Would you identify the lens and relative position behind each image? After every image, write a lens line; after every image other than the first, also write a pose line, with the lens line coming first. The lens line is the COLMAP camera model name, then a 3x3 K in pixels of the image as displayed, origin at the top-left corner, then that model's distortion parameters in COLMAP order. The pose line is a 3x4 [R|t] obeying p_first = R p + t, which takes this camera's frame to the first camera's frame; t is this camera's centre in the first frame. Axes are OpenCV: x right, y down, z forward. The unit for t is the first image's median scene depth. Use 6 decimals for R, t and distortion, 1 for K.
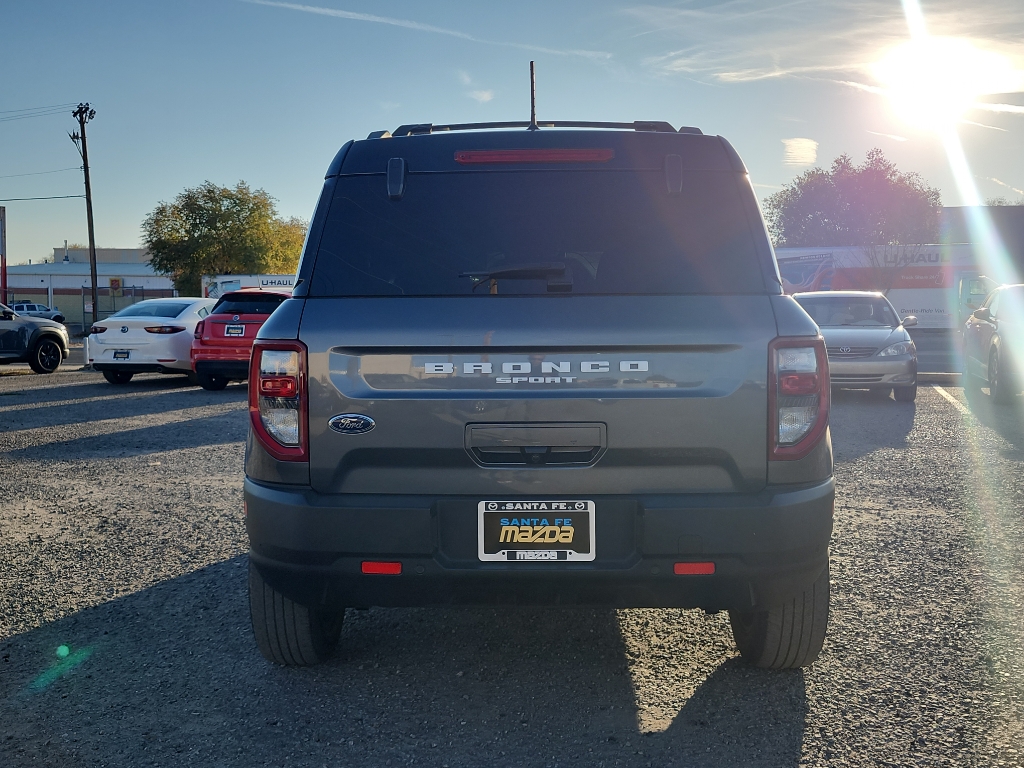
lens RADIAL K [[1117.9, 0, 512.0], [0, 1117.9, 384.0], [0, 0, 1]] dist [0.129714, -0.024251]
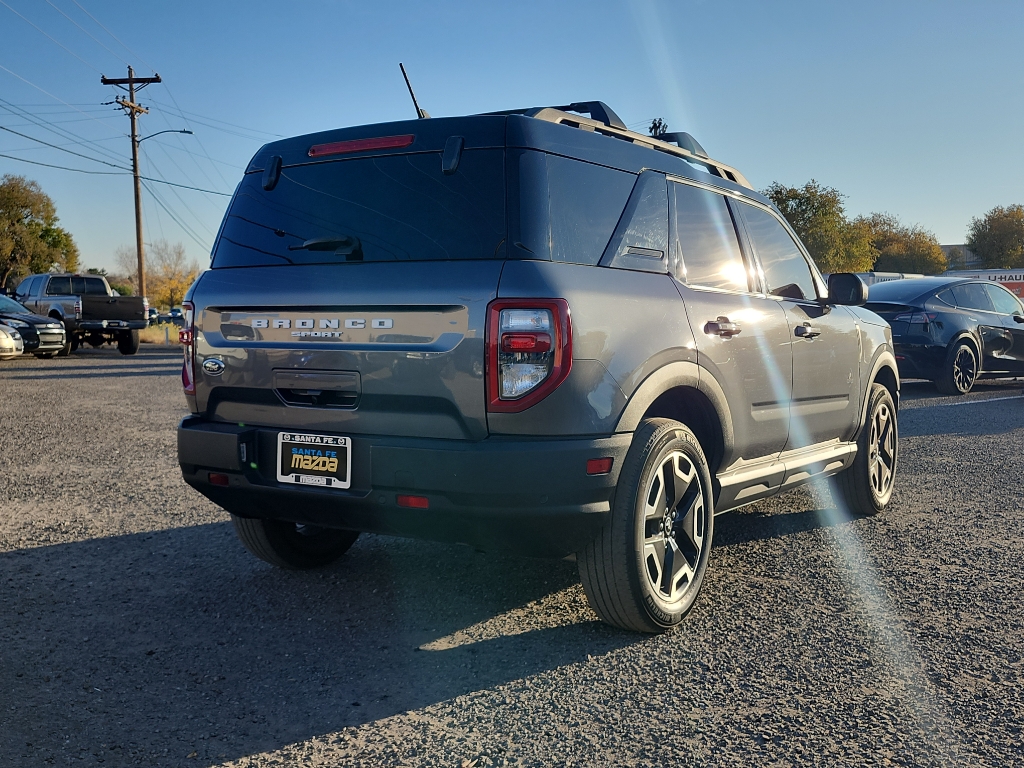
lens RADIAL K [[1117.9, 0, 512.0], [0, 1117.9, 384.0], [0, 0, 1]] dist [0.129714, -0.024251]
pose [[0.857429, 0.039428, -0.513089, 0.816080], [-0.040242, 0.999145, 0.009531, 0.029972], [0.513026, 0.012476, 0.858282, 0.077366]]
